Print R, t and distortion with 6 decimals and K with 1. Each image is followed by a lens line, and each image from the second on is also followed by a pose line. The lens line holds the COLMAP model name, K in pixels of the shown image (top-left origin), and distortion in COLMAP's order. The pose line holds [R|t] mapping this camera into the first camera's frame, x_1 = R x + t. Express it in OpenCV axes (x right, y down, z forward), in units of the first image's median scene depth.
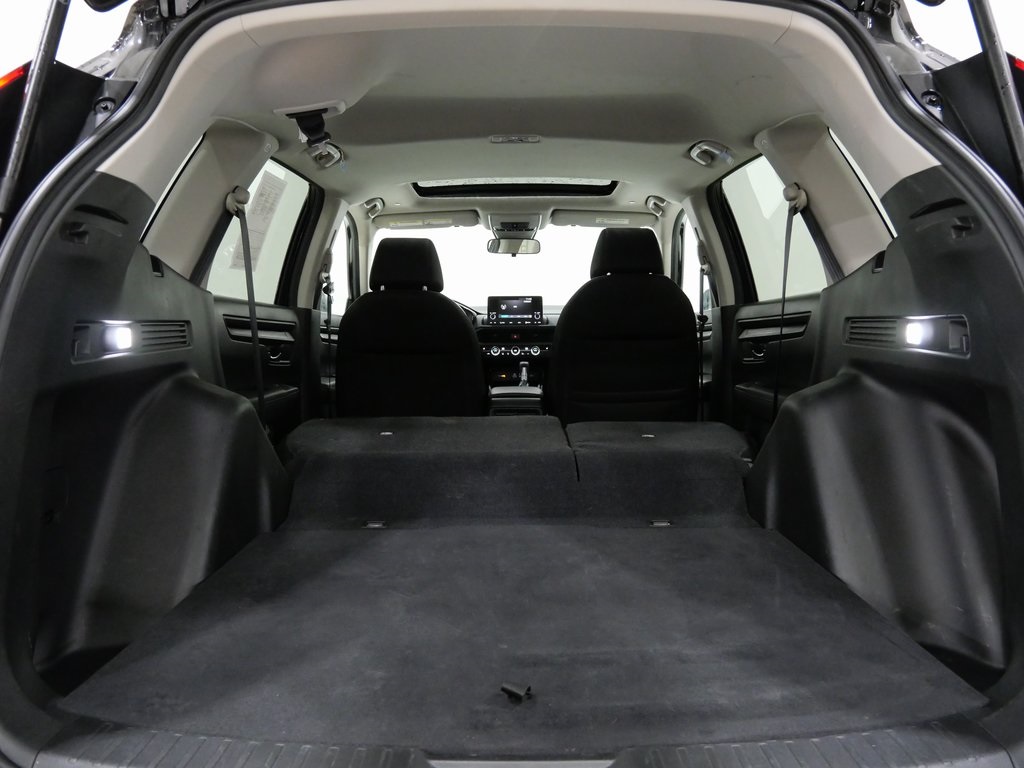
lens RADIAL K [[770.8, 0, 514.7], [0, 770.8, 383.4], [0, 0, 1]] dist [-0.051151, 0.017644]
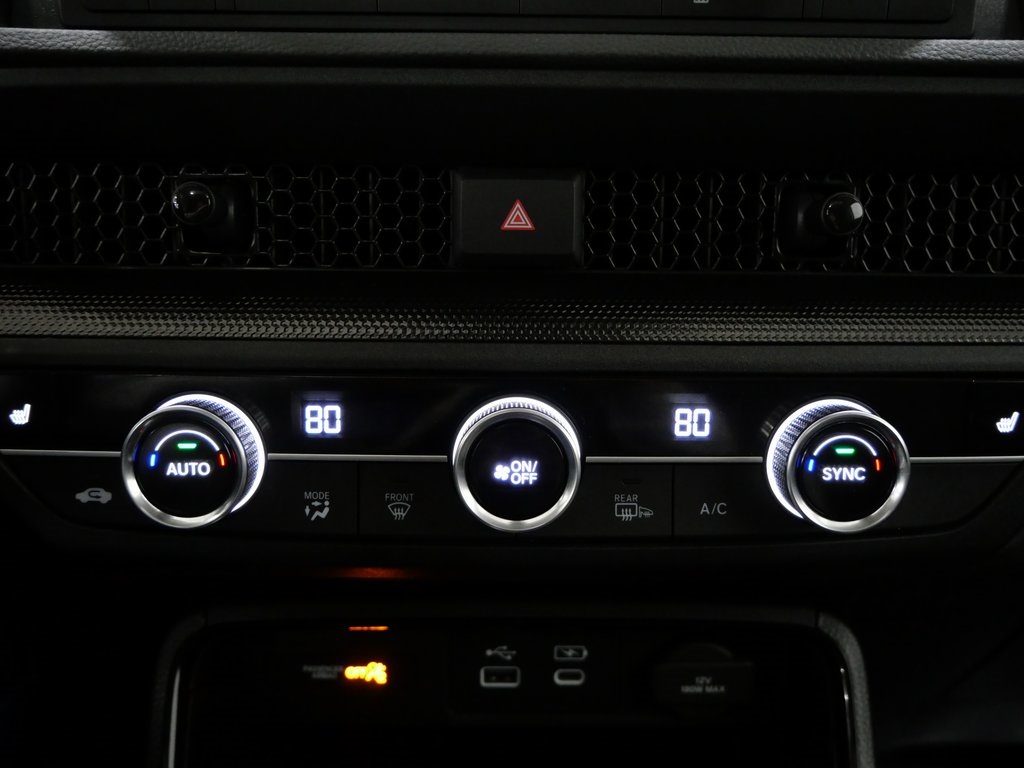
lens RADIAL K [[911.7, 0, 513.1], [0, 911.7, 382.6], [0, 0, 1]] dist [-0.033679, 0.019112]
pose [[0.999861, 0.014407, 0.008448, -0.000085], [-0.016166, 0.961880, 0.272993, -0.120226], [-0.004193, -0.273091, 0.961979, 1.624865]]
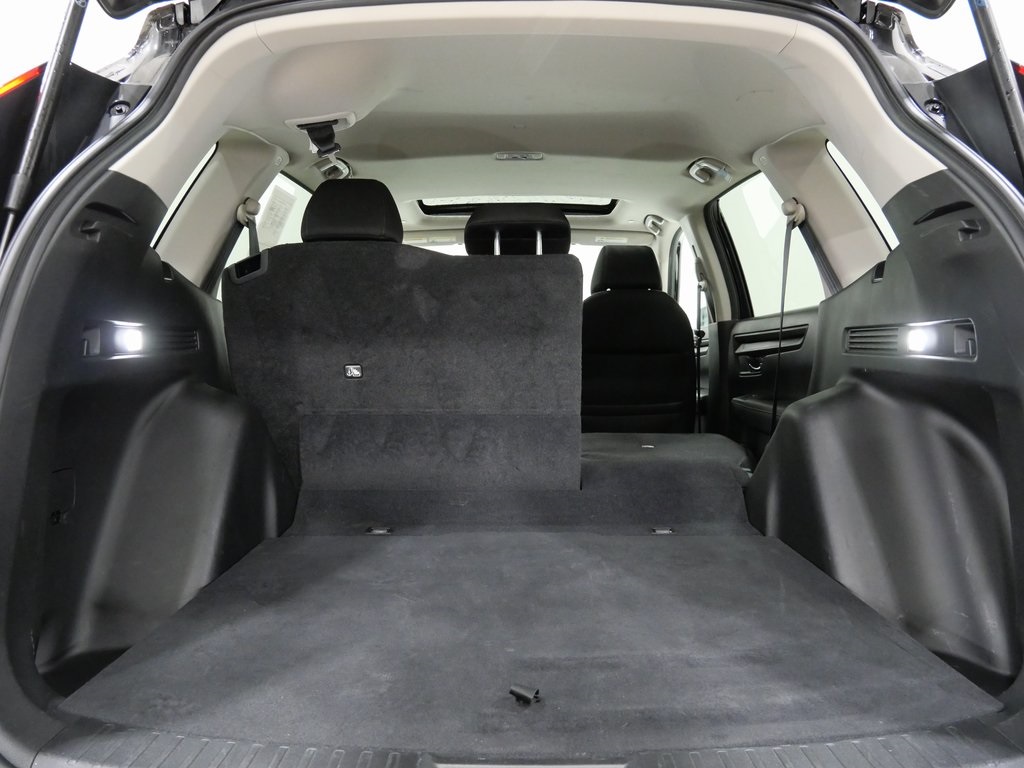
lens RADIAL K [[743.8, 0, 513.6], [0, 743.8, 381.8], [0, 0, 1]] dist [-0.055129, 0.023267]
pose [[0.999984, 0.005392, 0.001471, -0.010920], [-0.005349, 0.999595, -0.027947, 0.018493], [-0.001621, 0.027938, 0.999608, 0.027208]]
